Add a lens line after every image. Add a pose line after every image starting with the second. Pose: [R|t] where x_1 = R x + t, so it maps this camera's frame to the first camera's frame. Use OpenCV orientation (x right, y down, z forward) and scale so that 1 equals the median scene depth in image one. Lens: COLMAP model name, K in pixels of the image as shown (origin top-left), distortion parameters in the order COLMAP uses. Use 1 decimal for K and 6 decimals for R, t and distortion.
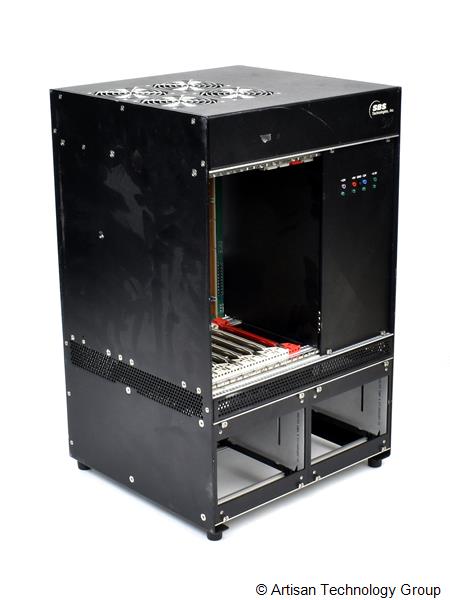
lens RADIAL K [[1236.3, 0, 253.8], [0, 1236.3, 310.9], [0, 0, 1]] dist [-0.046017, -0.276763]
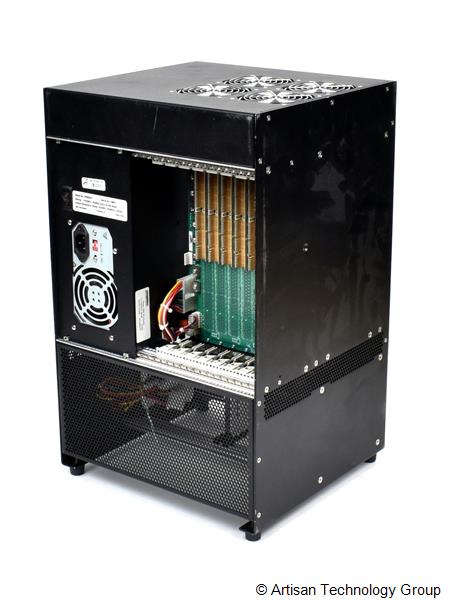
lens RADIAL K [[1254.1, 0, 225.0], [0, 1254.1, 300.0], [0, 0, 1]] dist [-0.028445, 0.049910]
pose [[-0.170631, -0.305109, 0.936906, -1.064550], [0.319335, 0.882407, 0.345519, -0.392058], [-0.932154, 0.358143, -0.053134, 1.164772]]
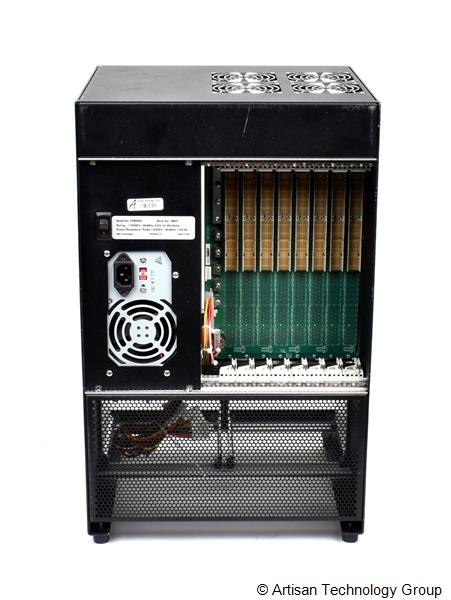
lens RADIAL K [[1236.3, 0, 254.3], [0, 1236.3, 310.9], [0, 0, 1]] dist [-0.046017, -0.276763]
pose [[-0.753971, -0.204497, 0.624266, -0.686819], [0.204260, 0.830221, 0.518662, -0.542145], [-0.624344, 0.518569, -0.584192, 1.697216]]
